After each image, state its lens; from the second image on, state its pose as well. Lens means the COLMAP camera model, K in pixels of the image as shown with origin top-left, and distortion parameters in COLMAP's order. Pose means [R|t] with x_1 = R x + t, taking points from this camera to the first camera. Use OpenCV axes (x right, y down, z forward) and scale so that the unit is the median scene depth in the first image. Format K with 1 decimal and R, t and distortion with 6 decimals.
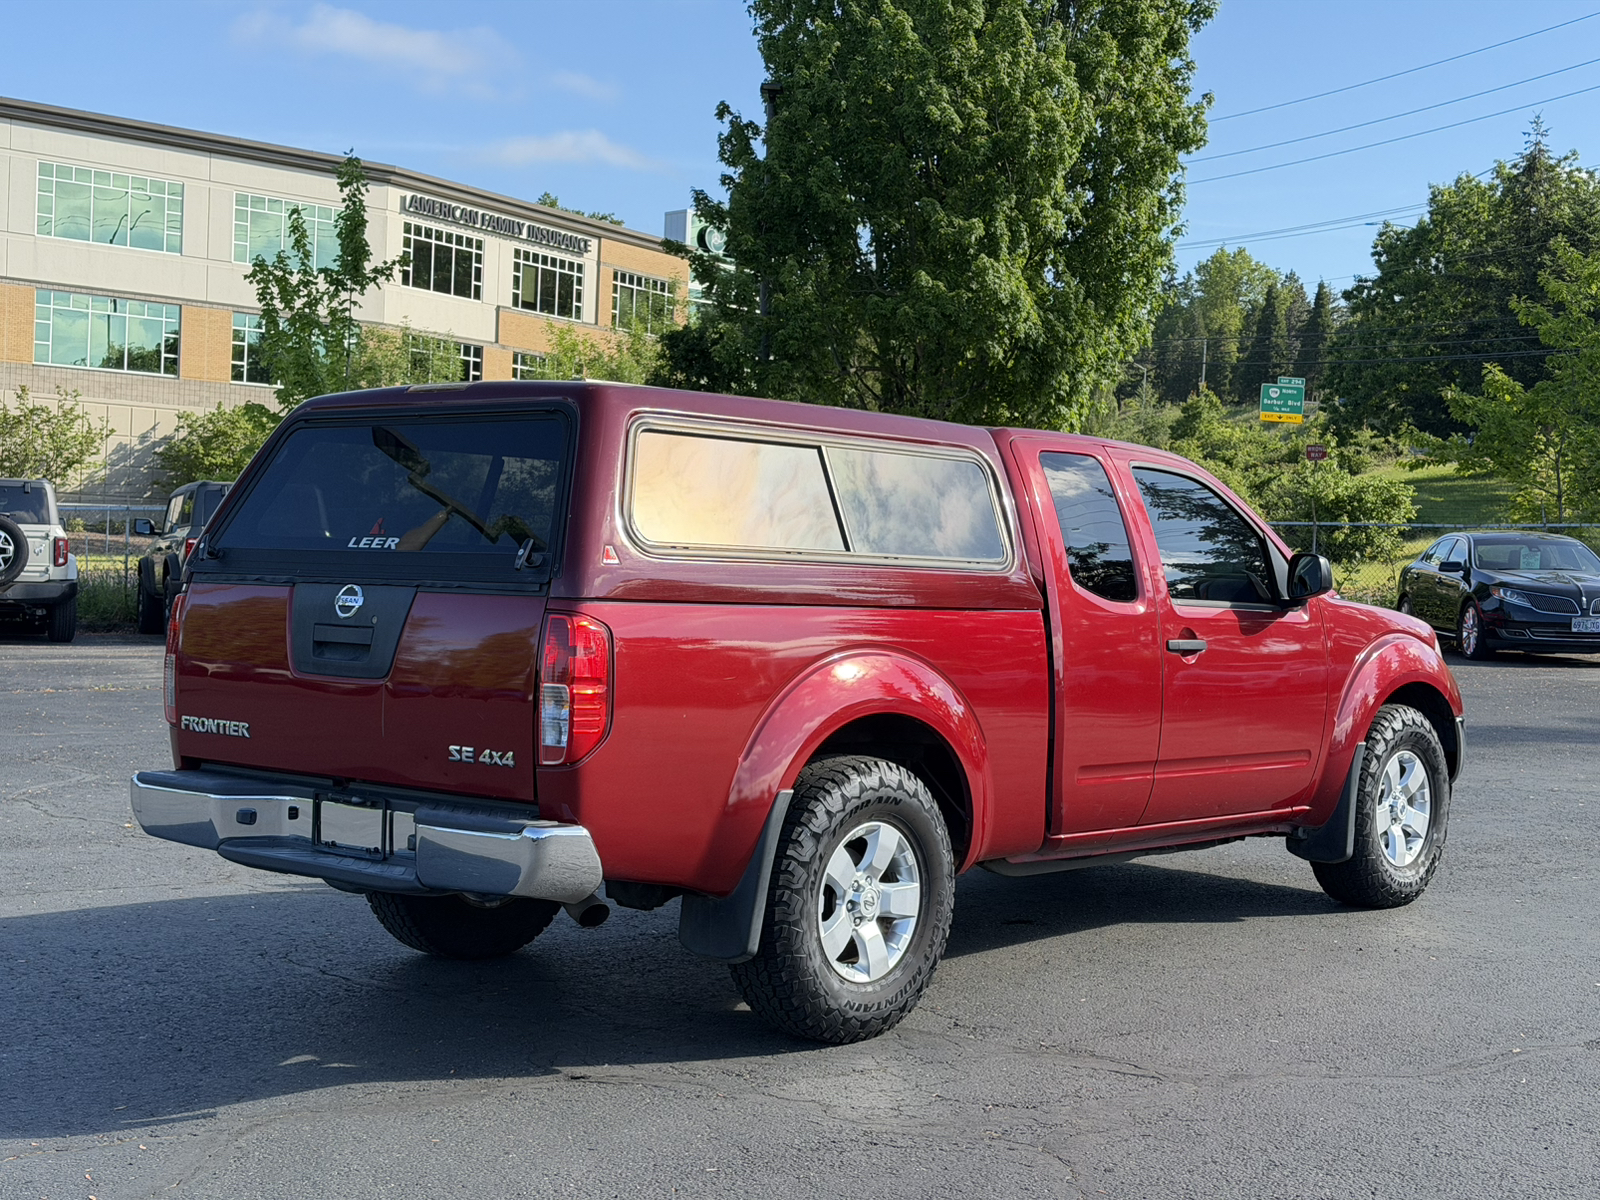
lens RADIAL K [[2201.5, 0, 794.2], [0, 2201.5, 581.7], [0, 0, 1]] dist [0.212073, -0.489746]
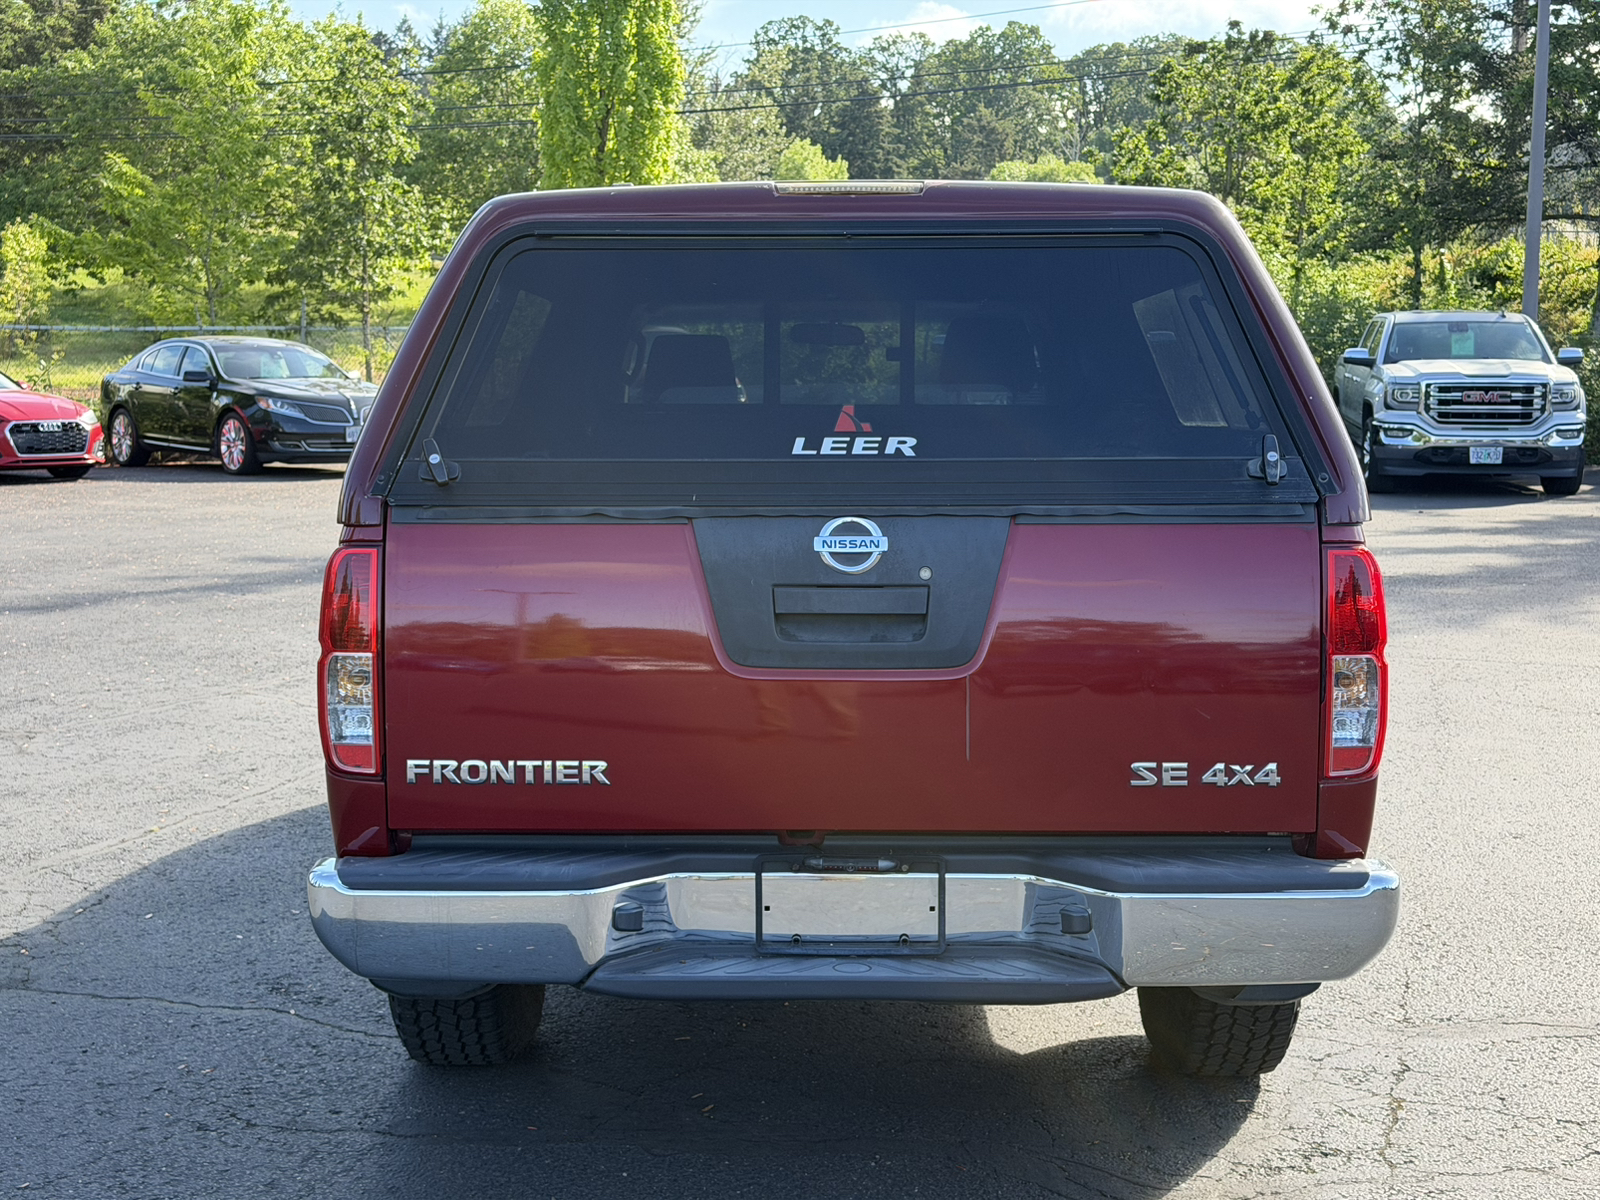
lens RADIAL K [[2201.5, 0, 794.2], [0, 2201.5, 581.7], [0, 0, 1]] dist [0.212073, -0.489746]
pose [[0.749568, -0.083987, 0.656578, -0.608554], [0.022951, 0.994619, 0.101026, -0.042419], [-0.661530, -0.060657, 0.747462, 0.557132]]
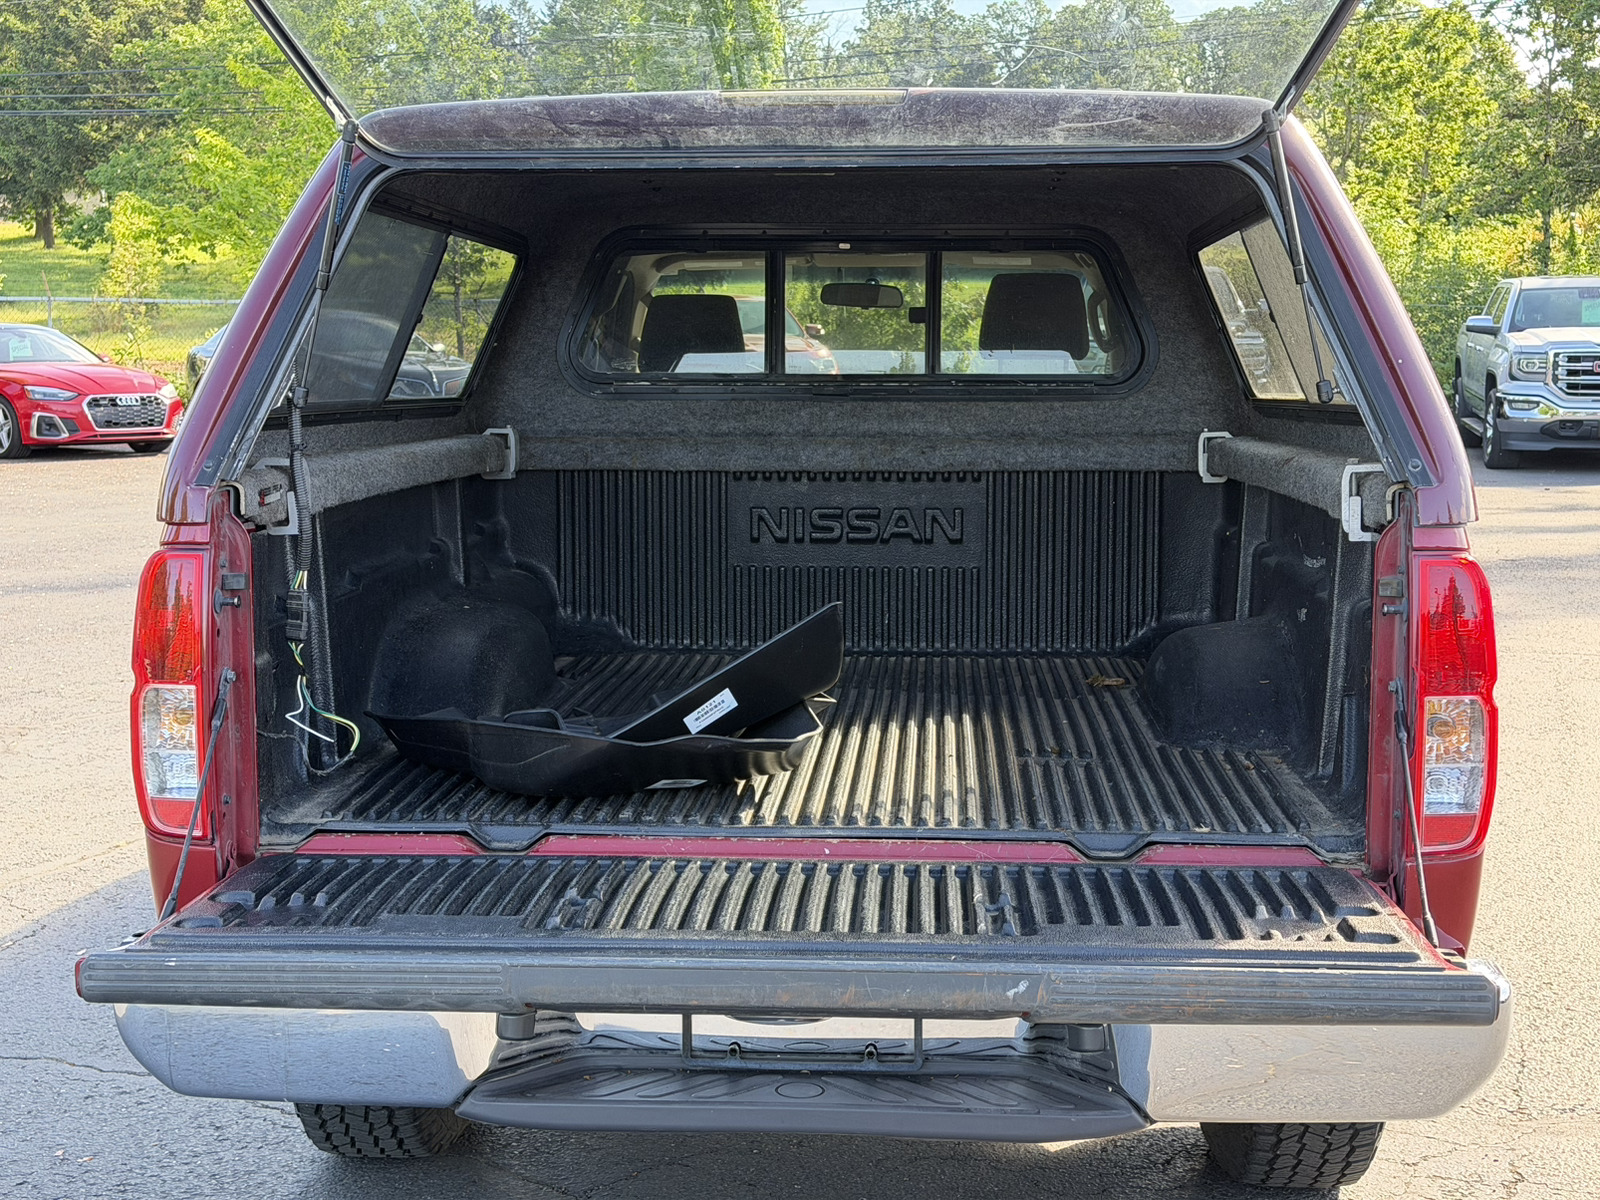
lens RADIAL K [[2155.3, 0, 800.0], [0, 2155.3, 600.0], [0, 0, 1]] dist [0.220100, -0.501806]
pose [[0.784211, -0.095052, 0.613171, -0.482634], [0.025298, 0.992273, 0.121464, -0.036832], [-0.619978, -0.079742, 0.780556, 0.638003]]
